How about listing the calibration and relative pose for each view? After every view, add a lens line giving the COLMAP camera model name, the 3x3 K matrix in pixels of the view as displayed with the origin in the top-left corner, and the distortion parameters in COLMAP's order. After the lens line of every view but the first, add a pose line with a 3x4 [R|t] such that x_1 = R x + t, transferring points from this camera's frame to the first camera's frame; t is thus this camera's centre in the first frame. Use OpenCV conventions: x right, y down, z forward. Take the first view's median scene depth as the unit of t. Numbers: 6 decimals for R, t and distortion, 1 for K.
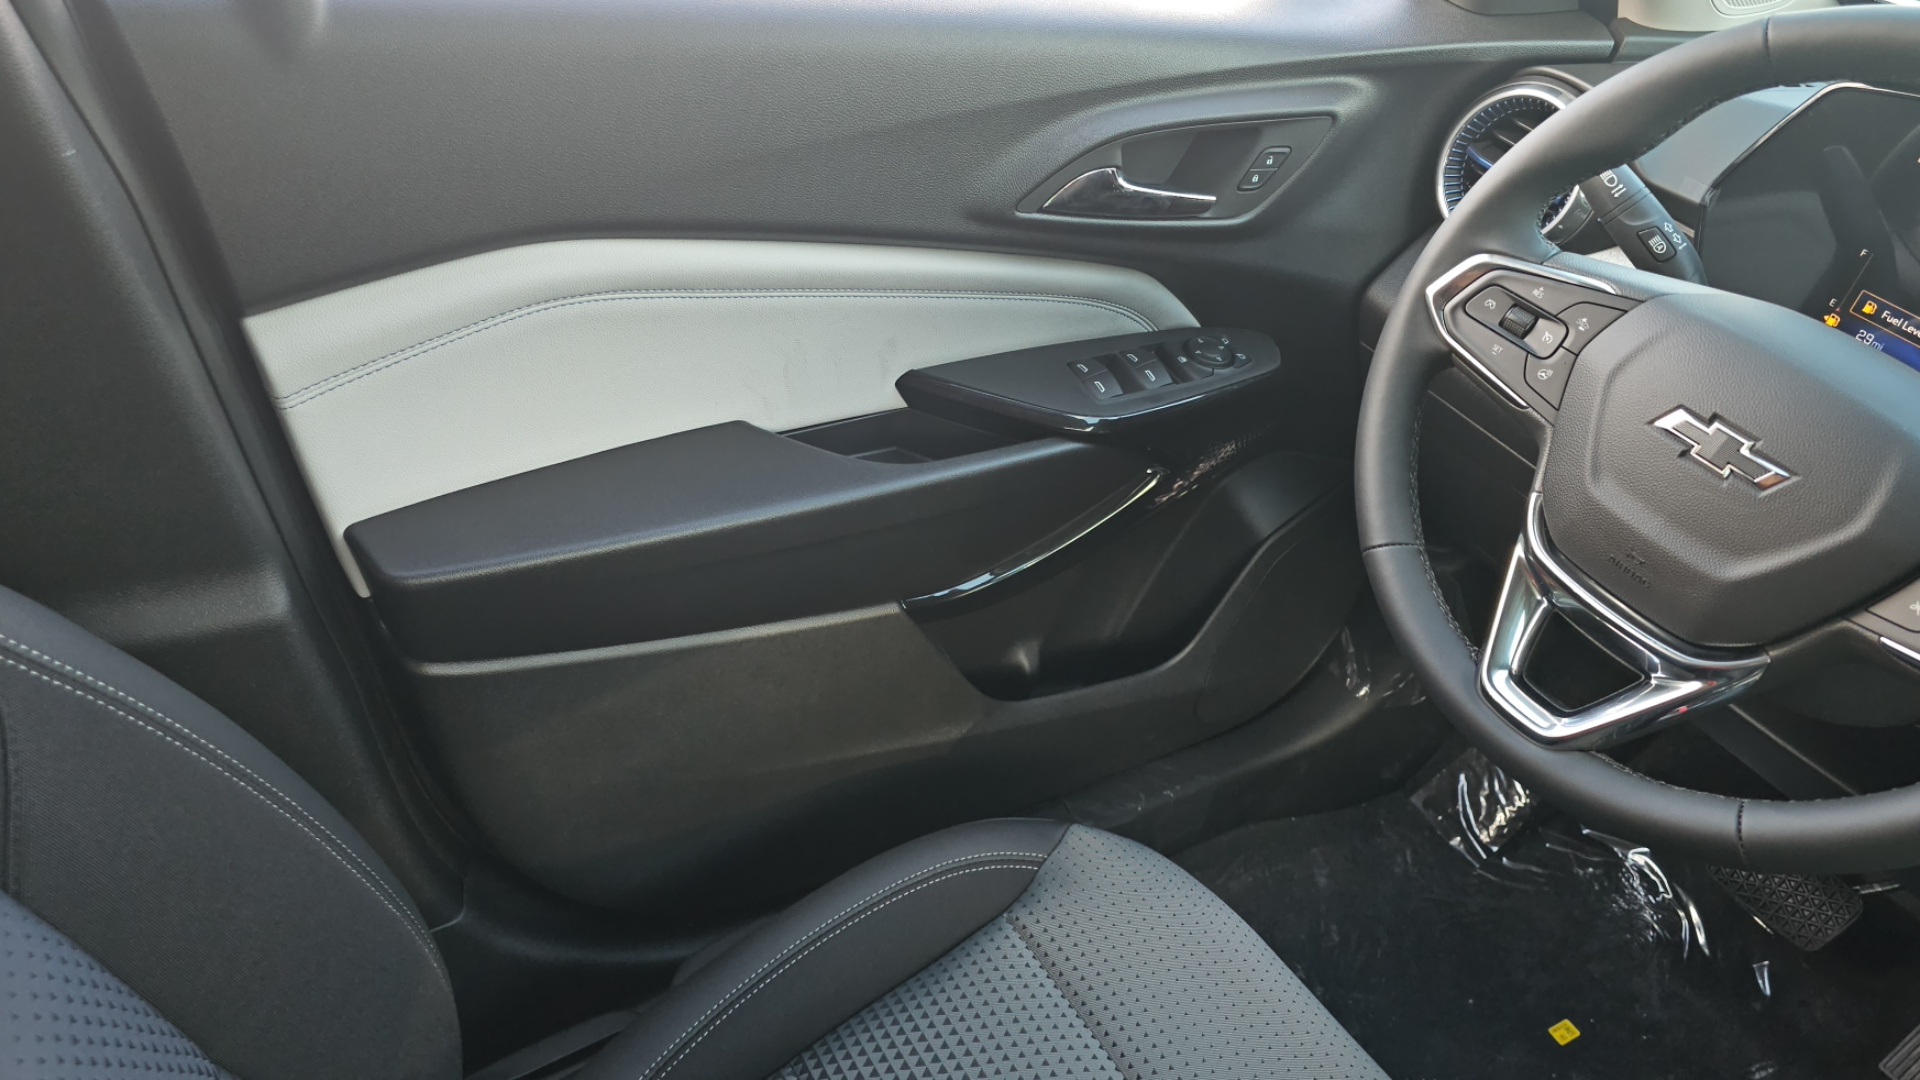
lens RADIAL K [[1411.0, 0, 972.3], [0, 1411.0, 541.2], [0, 0, 1]] dist [0.082235, -0.105521]
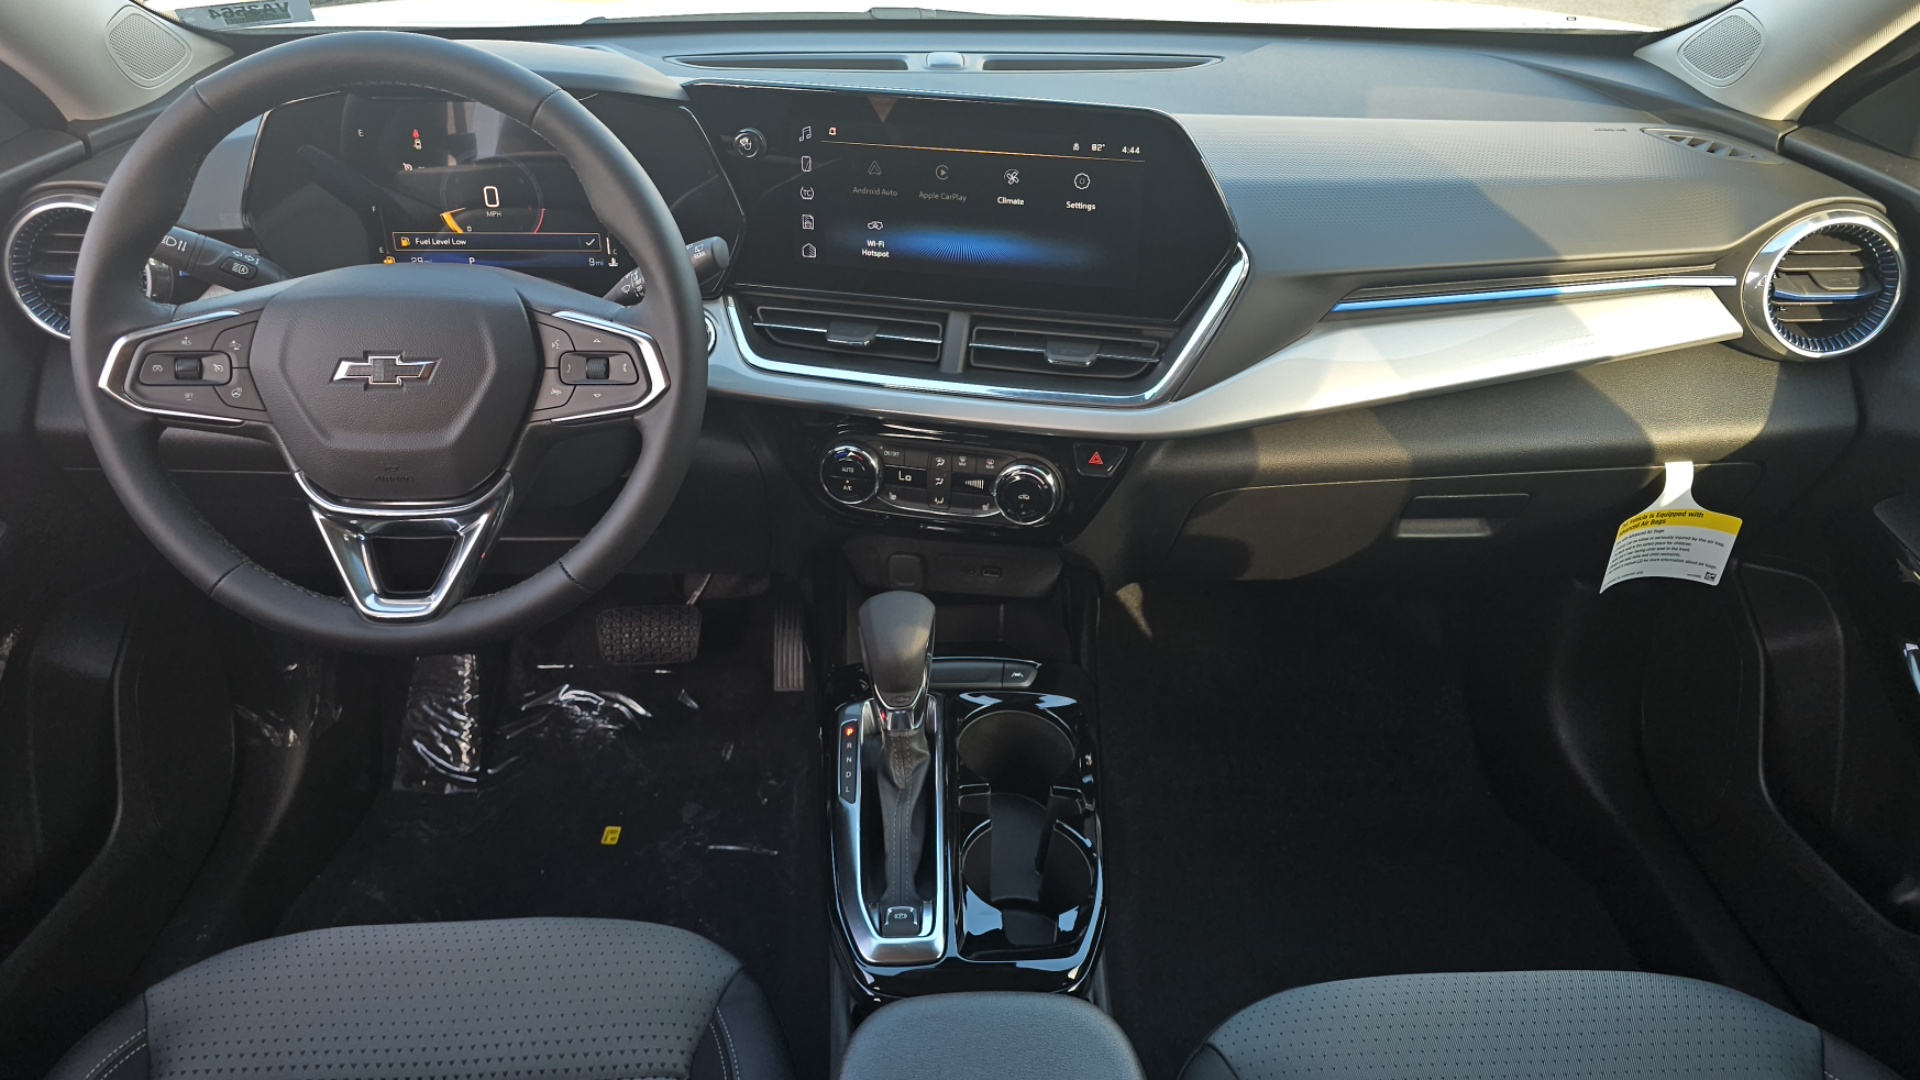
lens RADIAL K [[1411.0, 0, 972.3], [0, 1411.0, 541.2], [0, 0, 1]] dist [0.082235, -0.105521]
pose [[0.511788, -0.559010, 0.652366, -0.149969], [0.569957, 0.789106, 0.229044, 0.061694], [-0.642823, 0.254599, 0.722466, -0.268276]]
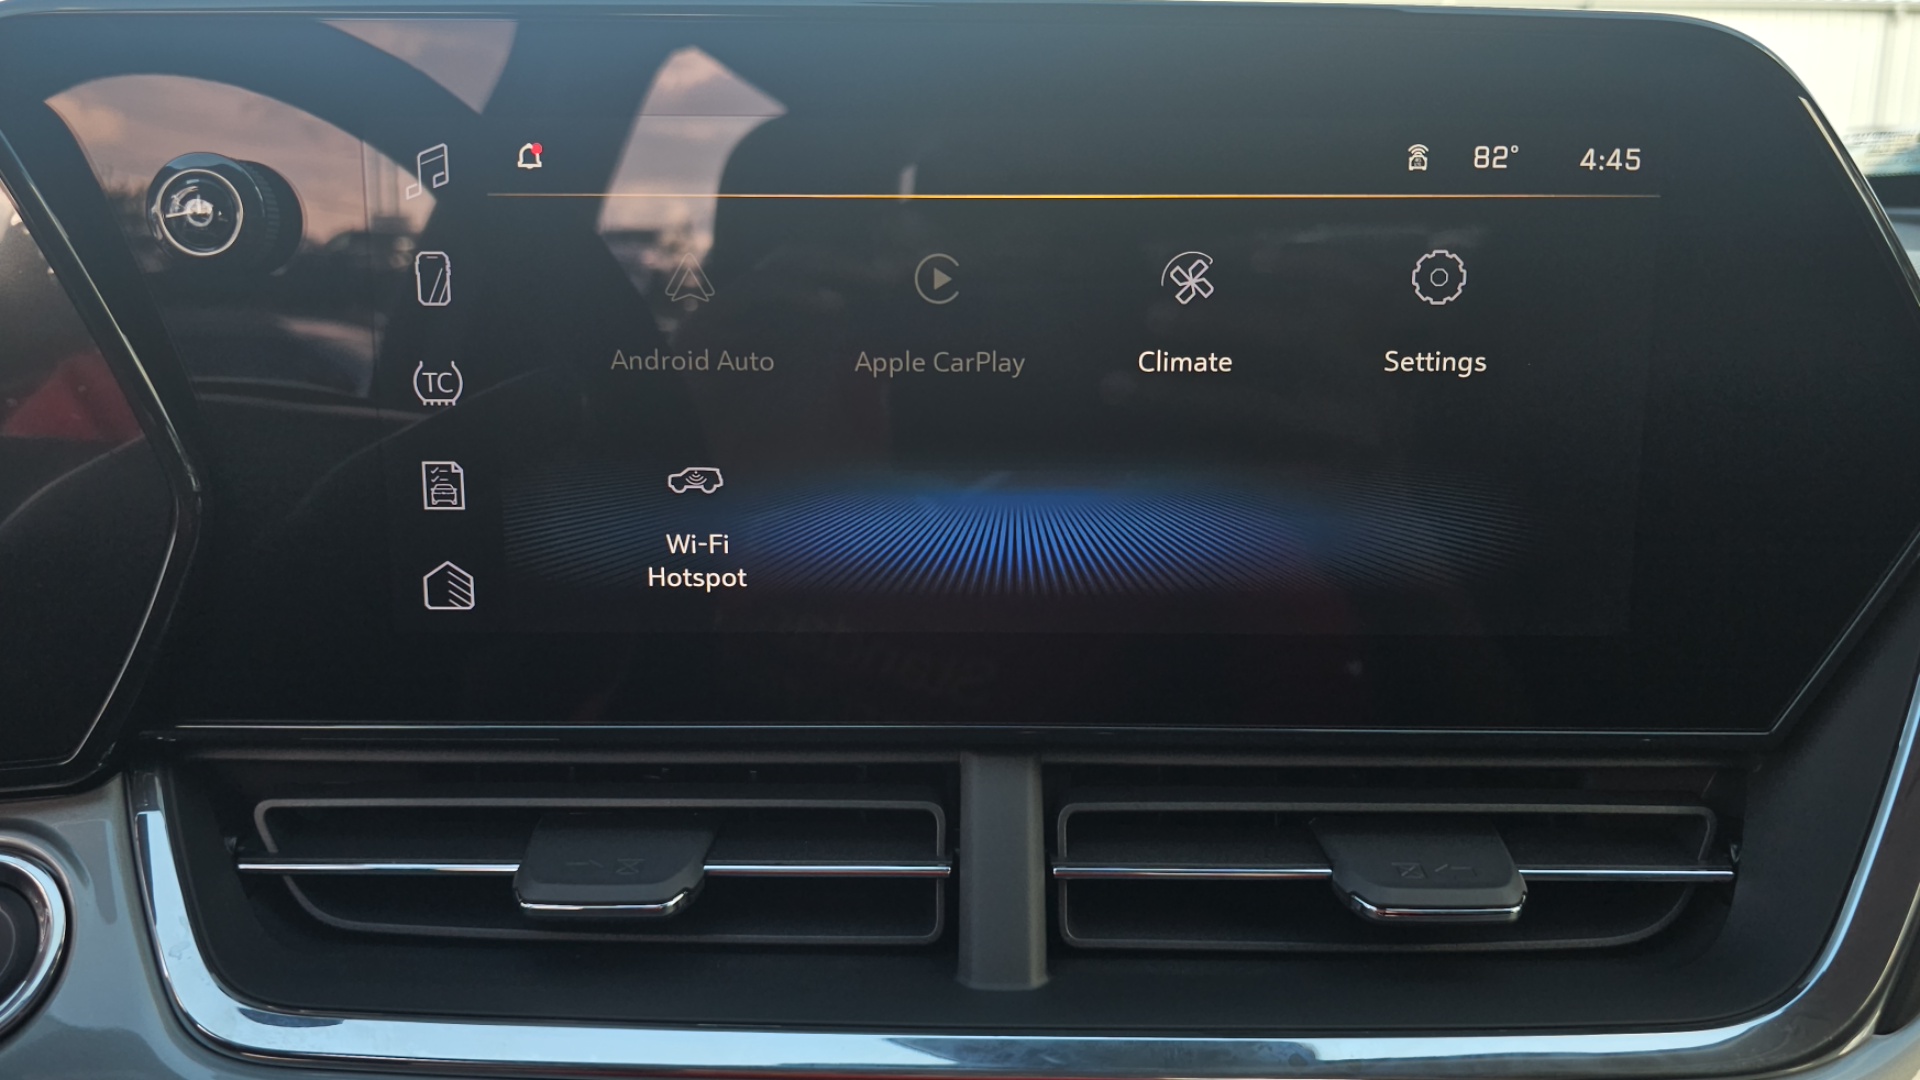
lens RADIAL K [[1477.3, 0, 960.0], [0, 1477.3, 540.0], [0, 0, 1]] dist [0.054518, -0.131074]
pose [[0.310371, -0.363700, 0.878289, 0.565072], [0.599504, 0.791910, 0.116077, 0.091798], [-0.737743, 0.490511, 0.463826, 0.511111]]
